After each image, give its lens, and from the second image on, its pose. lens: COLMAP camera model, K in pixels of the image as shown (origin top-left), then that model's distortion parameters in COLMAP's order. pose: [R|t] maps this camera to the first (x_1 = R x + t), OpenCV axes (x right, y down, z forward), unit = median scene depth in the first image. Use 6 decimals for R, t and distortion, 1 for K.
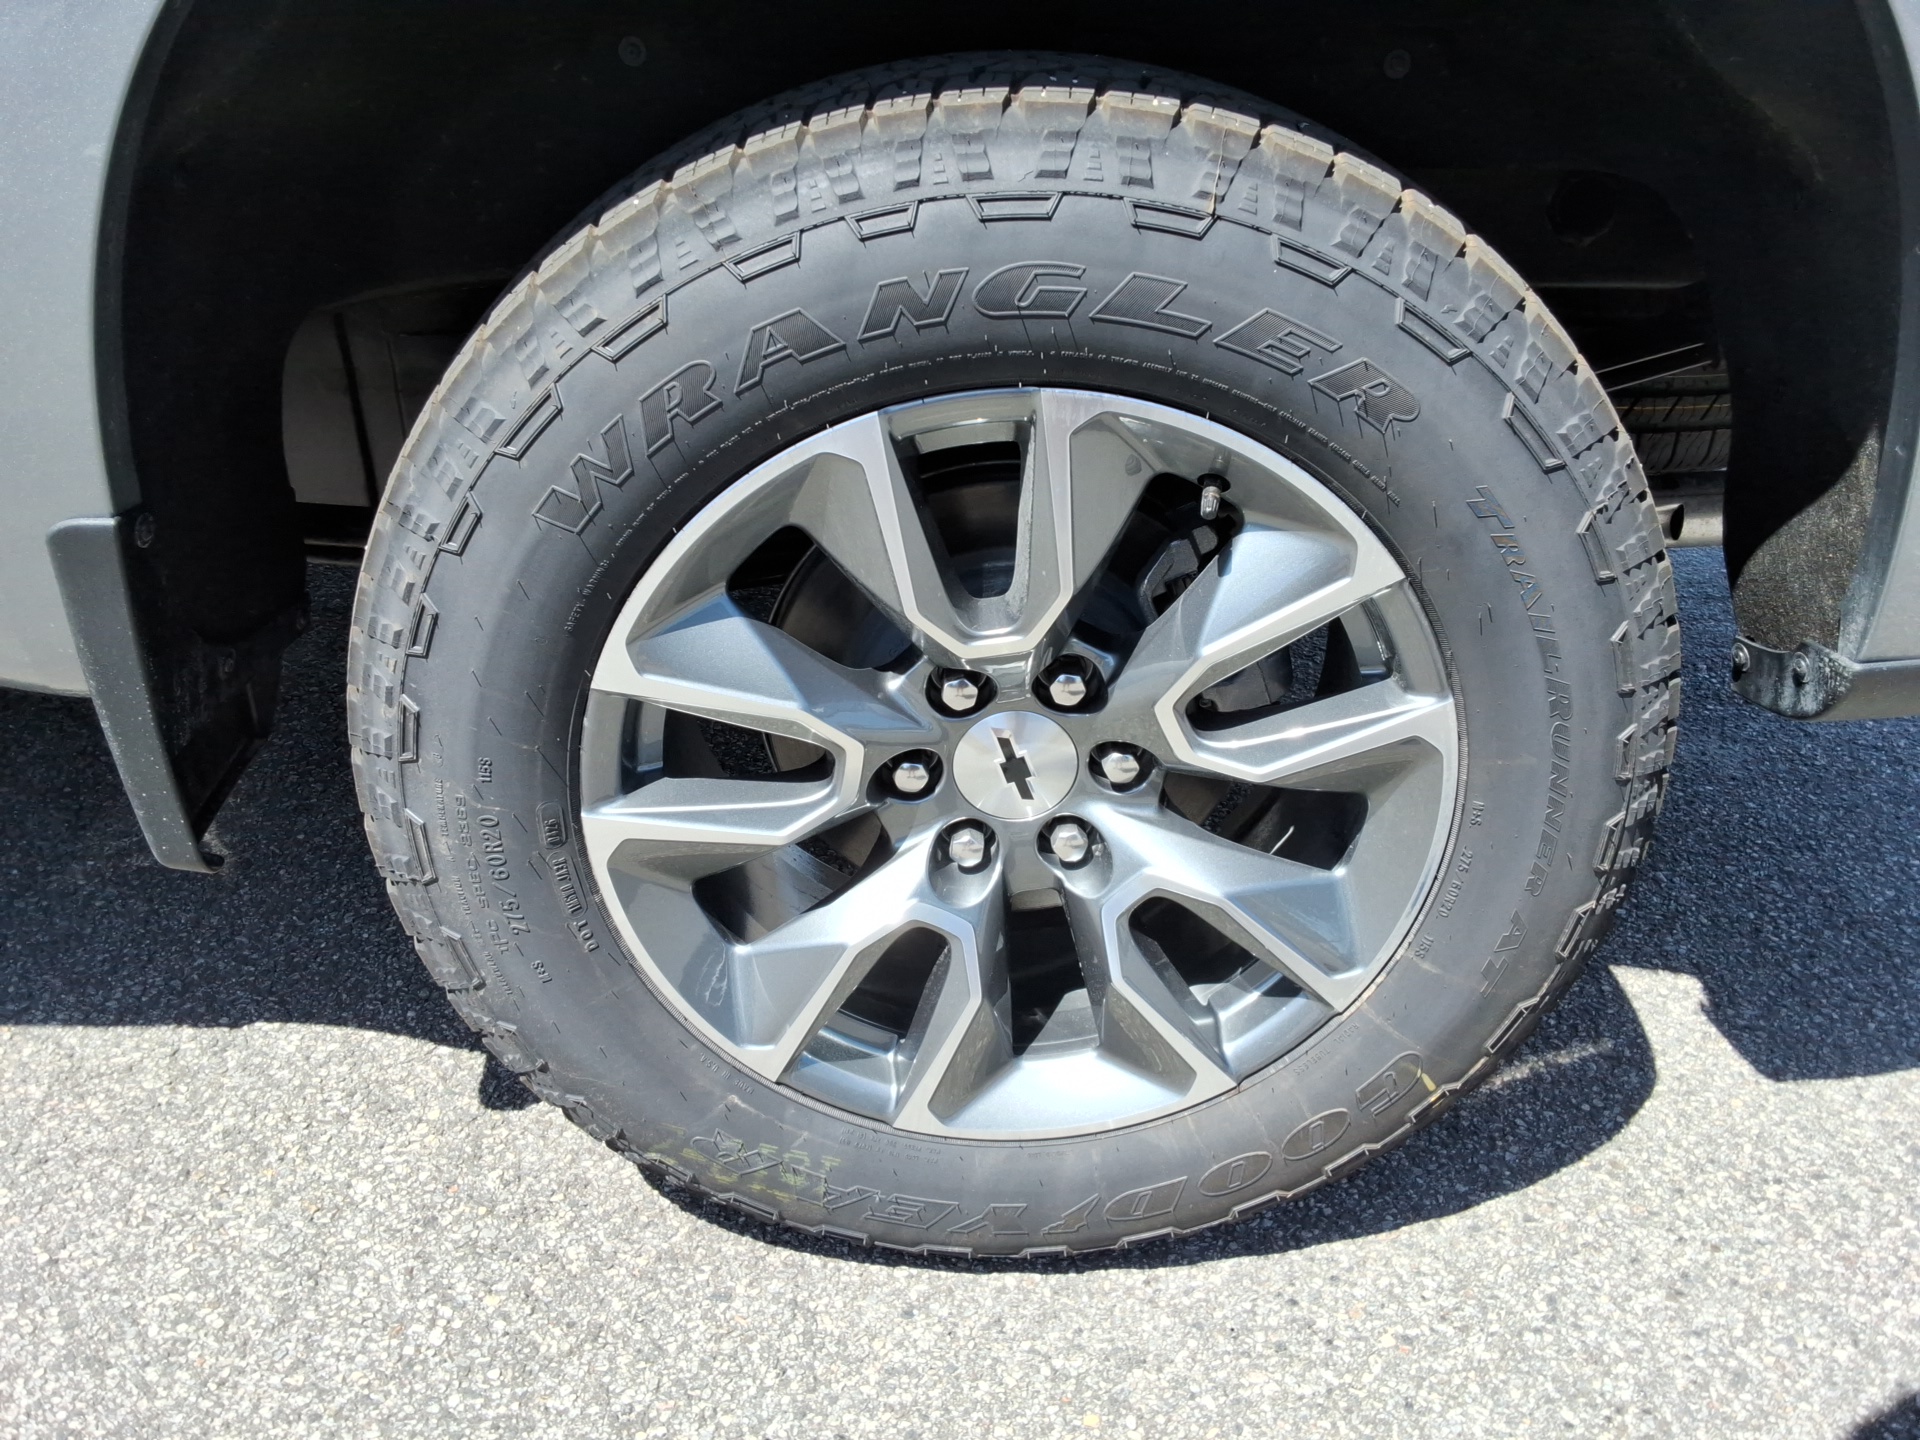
lens RADIAL K [[1557.4, 0, 980.9], [0, 1557.4, 711.9], [0, 0, 1]] dist [0.102984, -0.154762]
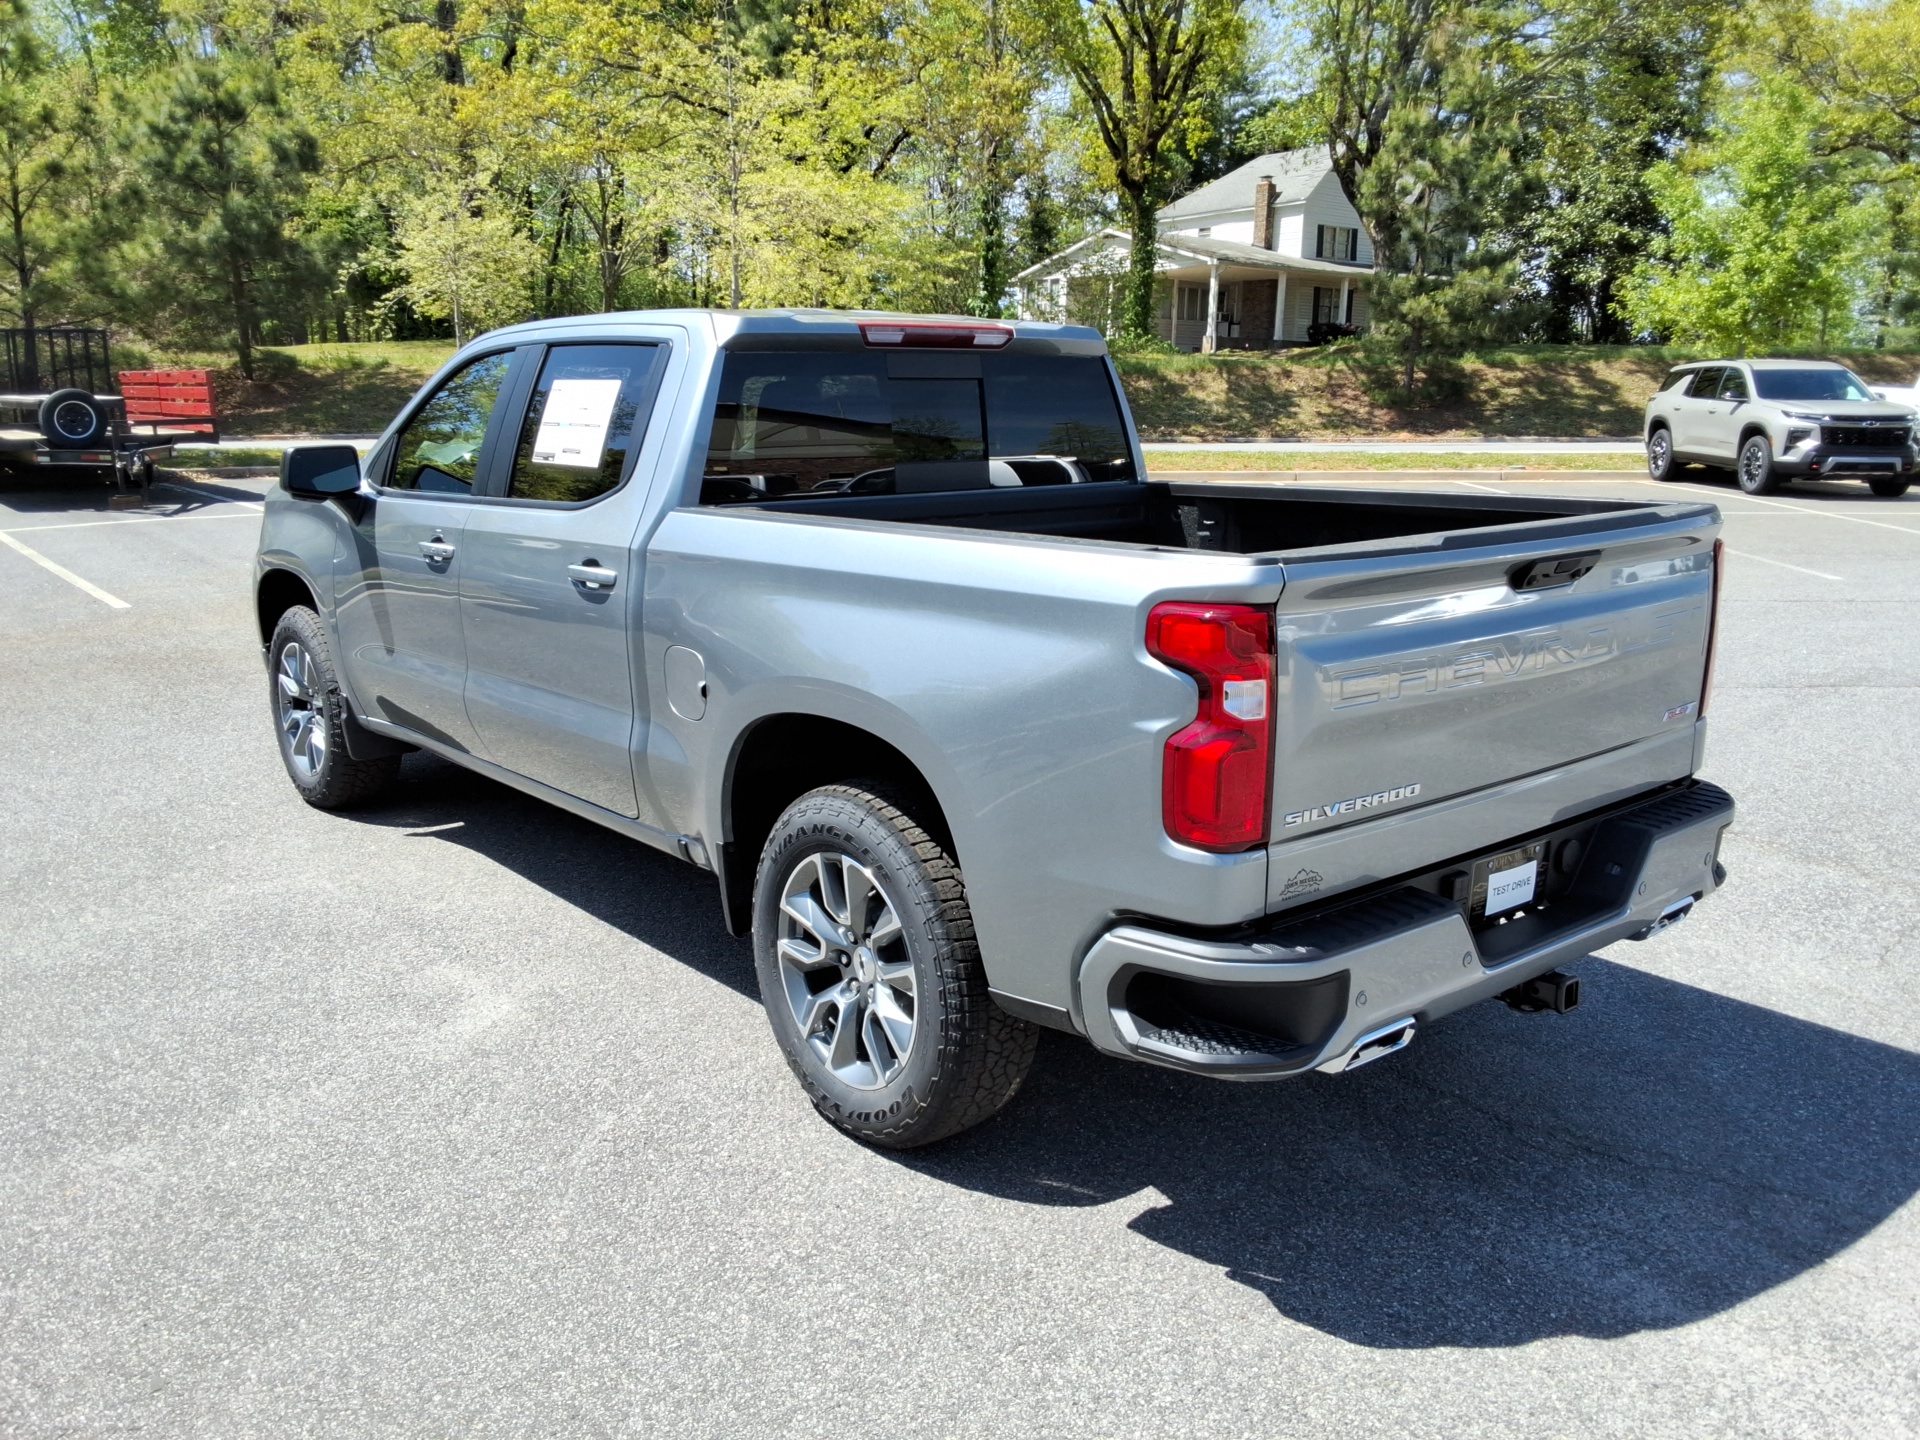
lens RADIAL K [[1537.5, 0, 962.4], [0, 1537.5, 708.3], [0, 0, 1]] dist [0.106329, -0.148089]
pose [[0.620469, 0.125981, -0.774046, 2.904098], [-0.361770, 0.921699, -0.139979, -0.095639], [0.695803, 0.366879, 0.617461, -1.248120]]
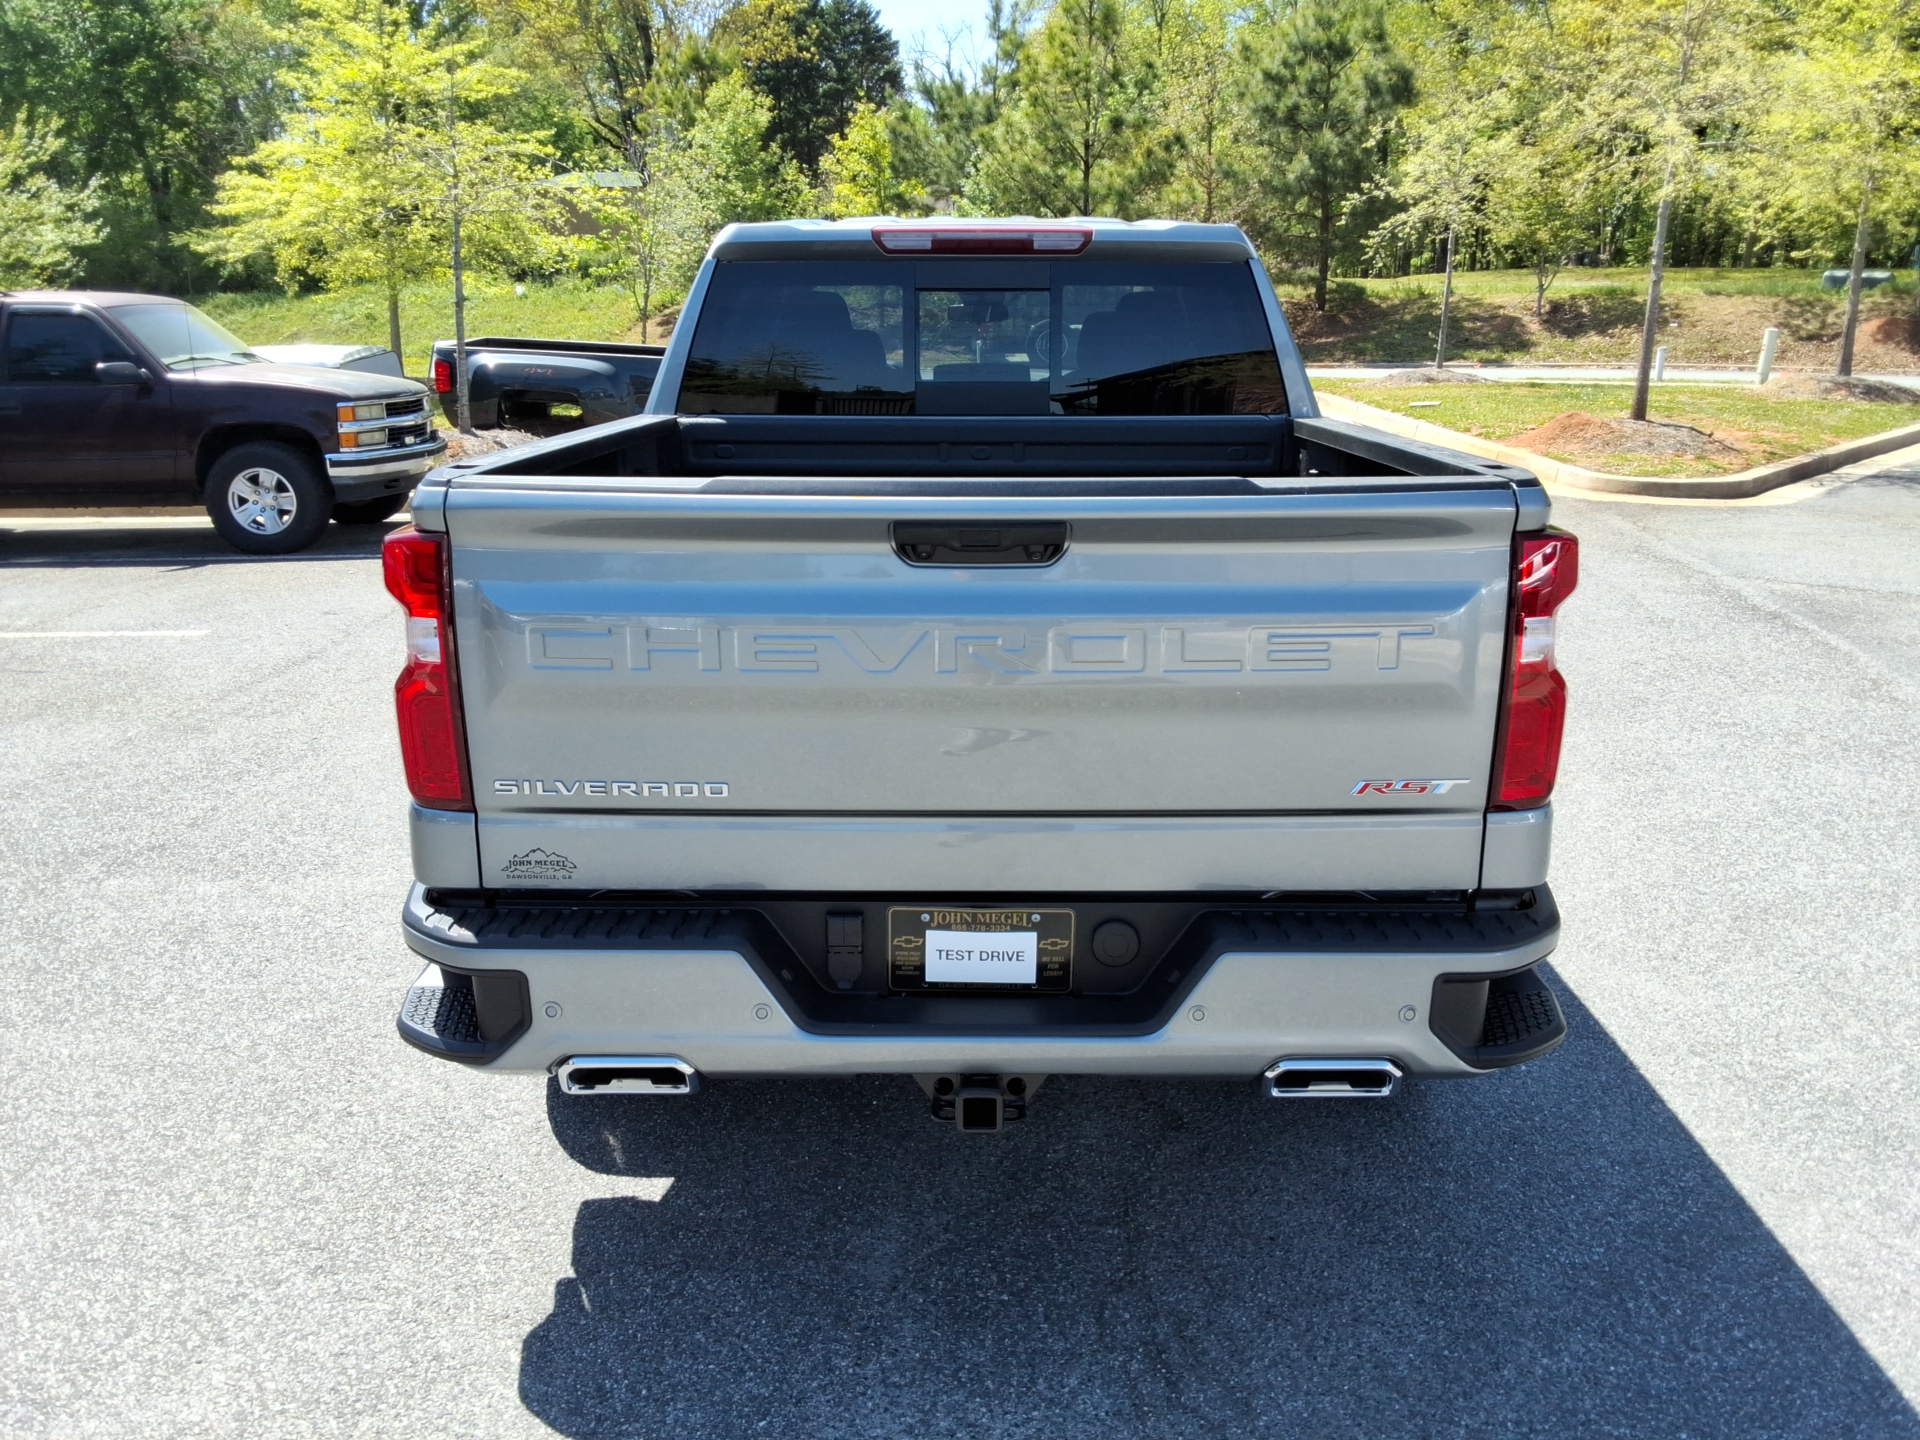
lens RADIAL K [[1537.5, 0, 962.4], [0, 1537.5, 708.3], [0, 0, 1]] dist [0.106329, -0.148089]
pose [[-0.038771, 0.211926, -0.976516, 3.466291], [-0.488845, 0.848301, 0.203509, -1.477347], [0.871509, 0.485255, 0.070709, 1.375703]]
